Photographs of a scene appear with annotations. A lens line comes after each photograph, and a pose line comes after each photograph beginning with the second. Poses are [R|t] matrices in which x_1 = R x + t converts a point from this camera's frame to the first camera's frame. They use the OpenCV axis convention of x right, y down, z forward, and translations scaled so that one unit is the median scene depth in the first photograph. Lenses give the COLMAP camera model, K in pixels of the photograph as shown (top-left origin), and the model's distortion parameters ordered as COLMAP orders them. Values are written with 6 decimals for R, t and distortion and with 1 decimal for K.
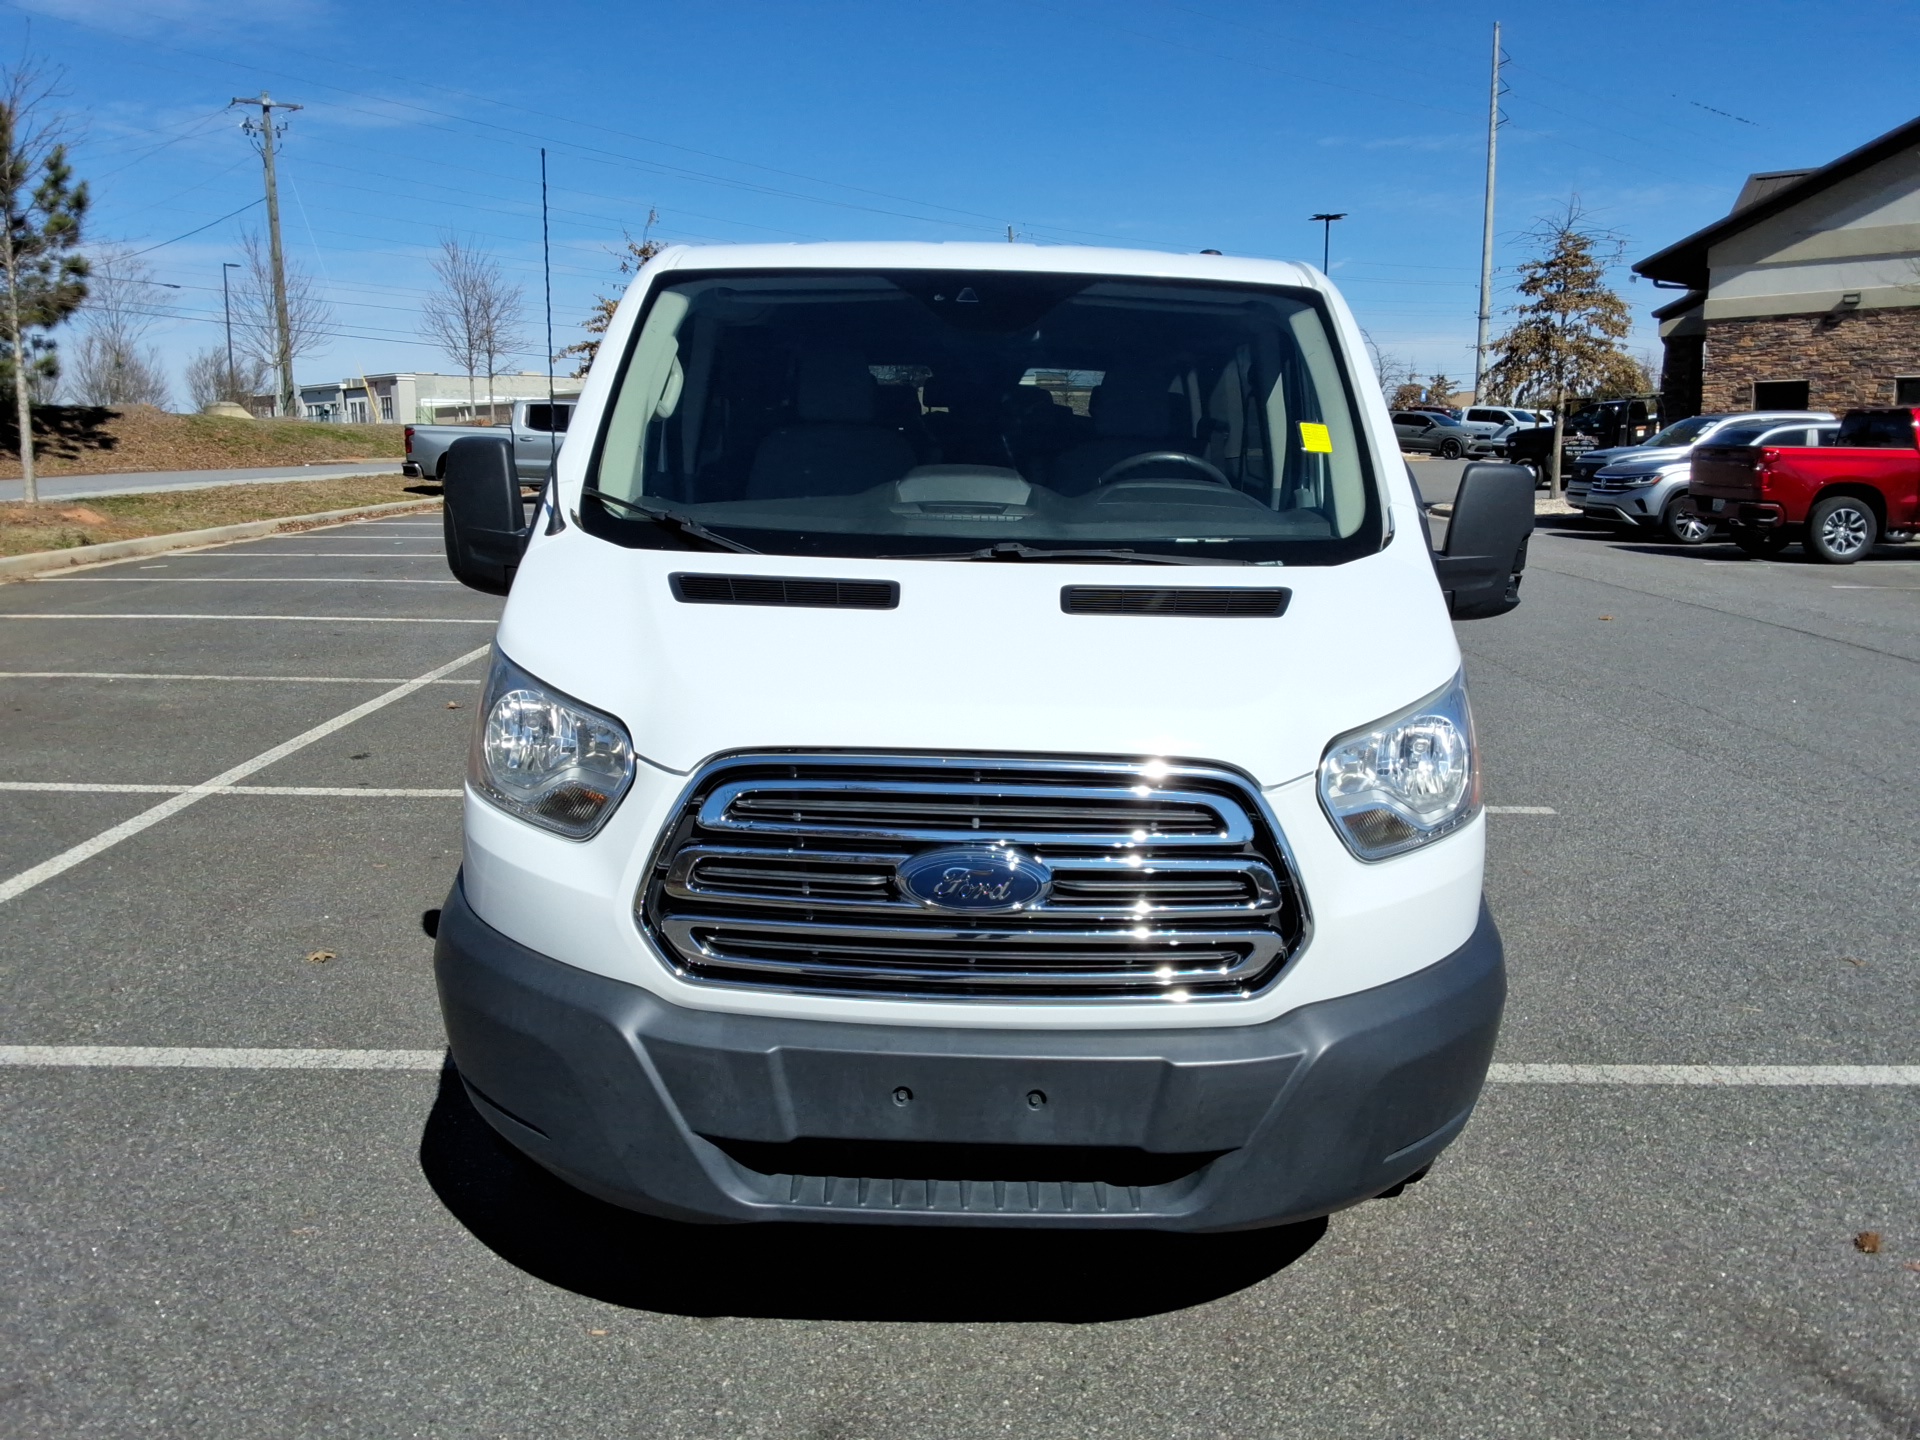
lens RADIAL K [[1550.0, 0, 964.4], [0, 1550.0, 720.3], [0, 0, 1]] dist [0.103024, -0.152103]
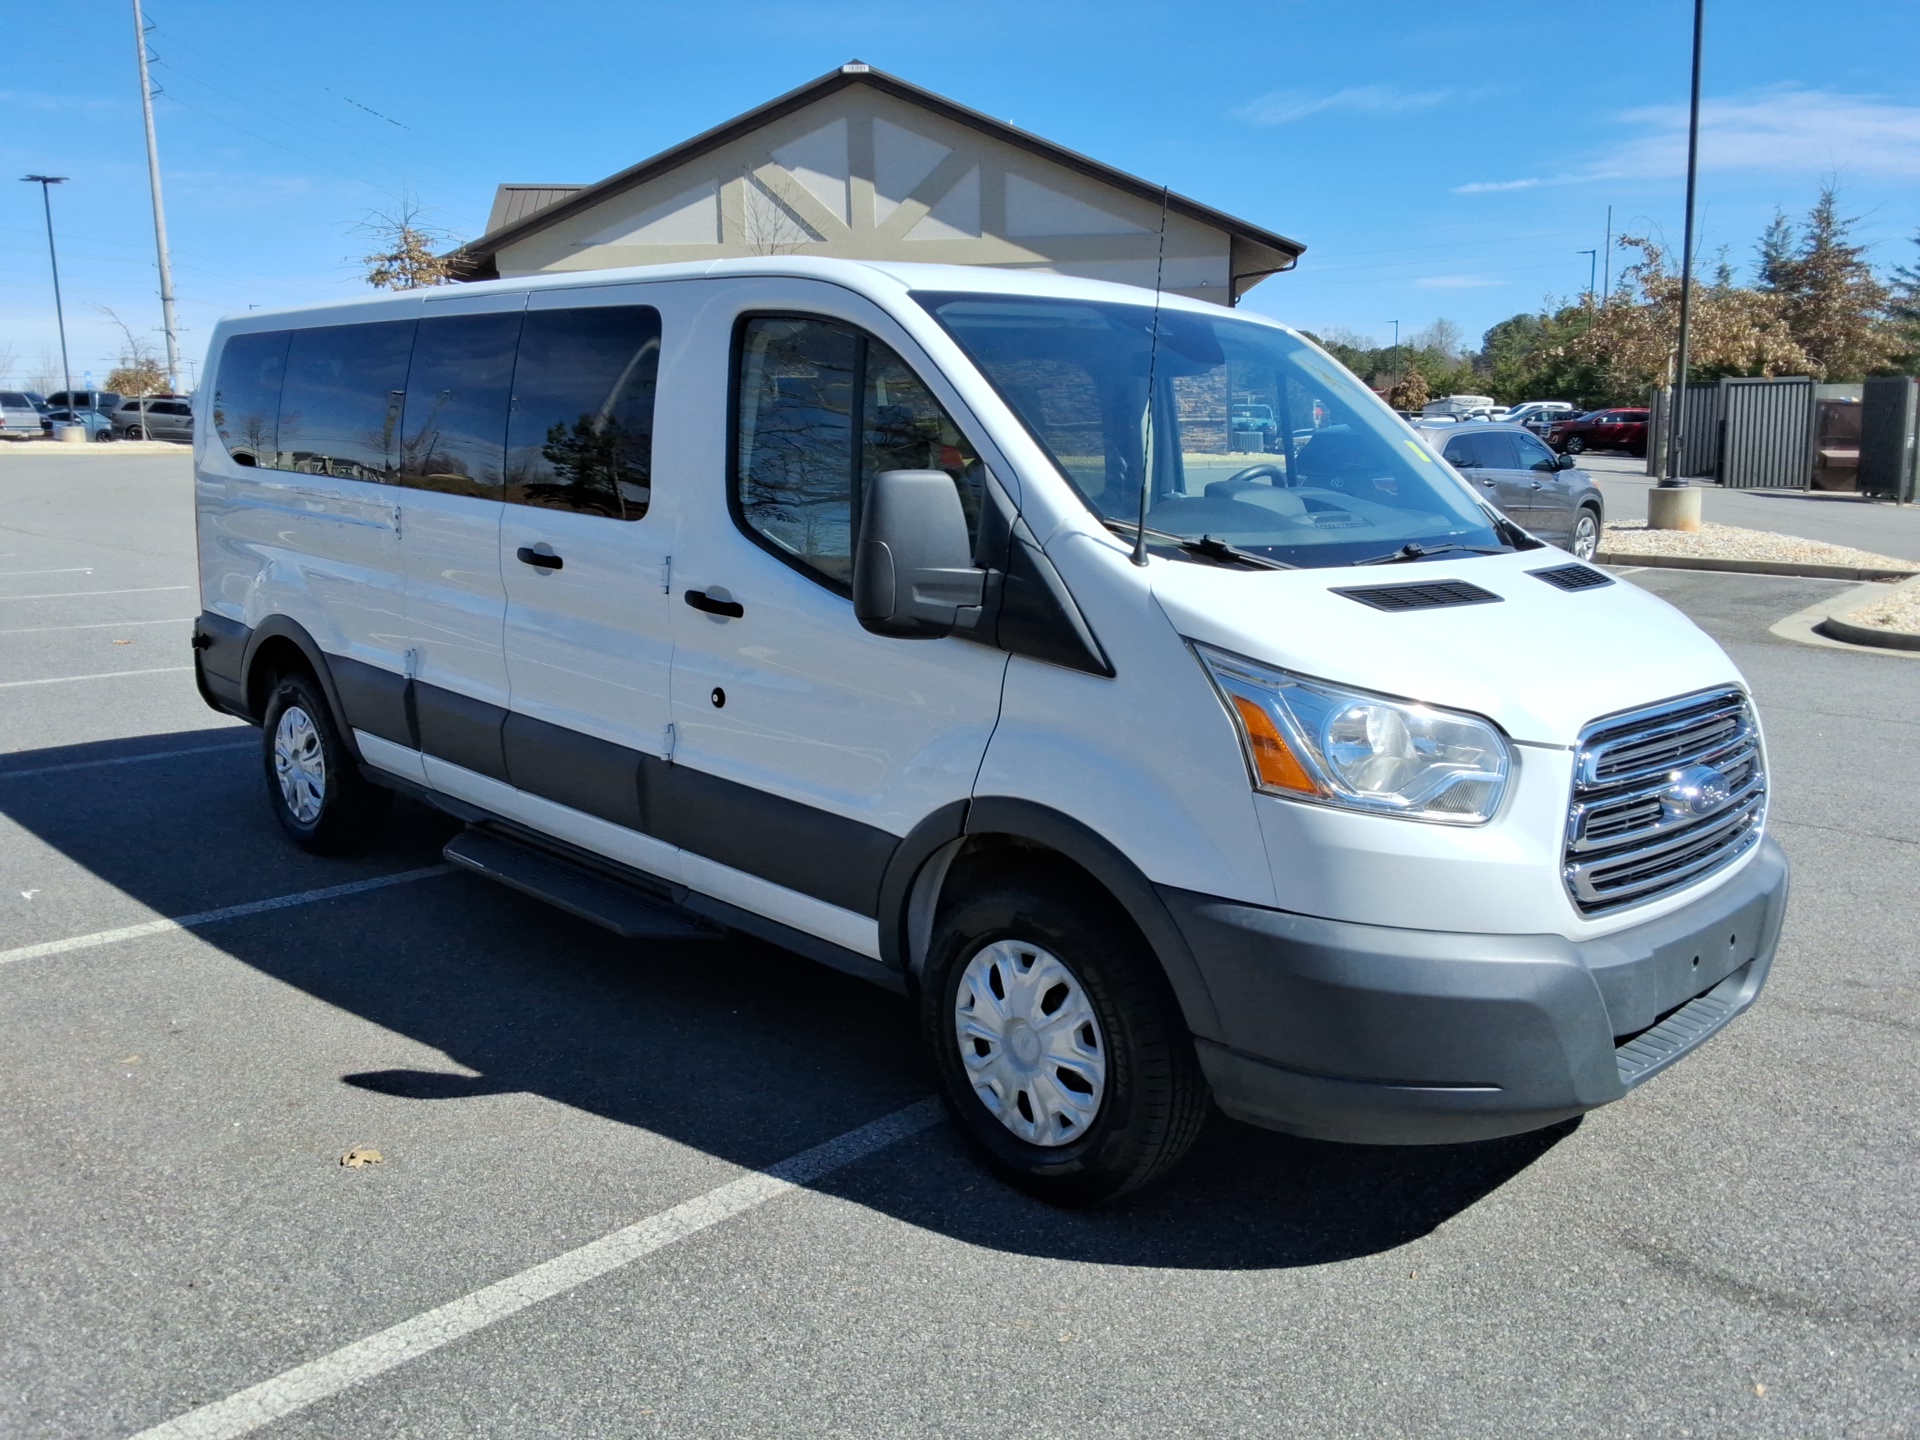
lens RADIAL K [[1550.0, 0, 964.4], [0, 1550.0, 720.3], [0, 0, 1]] dist [0.103024, -0.152103]
pose [[0.696864, -0.140308, 0.703345, -0.123390], [0.134984, 0.988810, 0.063515, -0.011565], [-0.704386, 0.050679, 0.708006, 0.043737]]
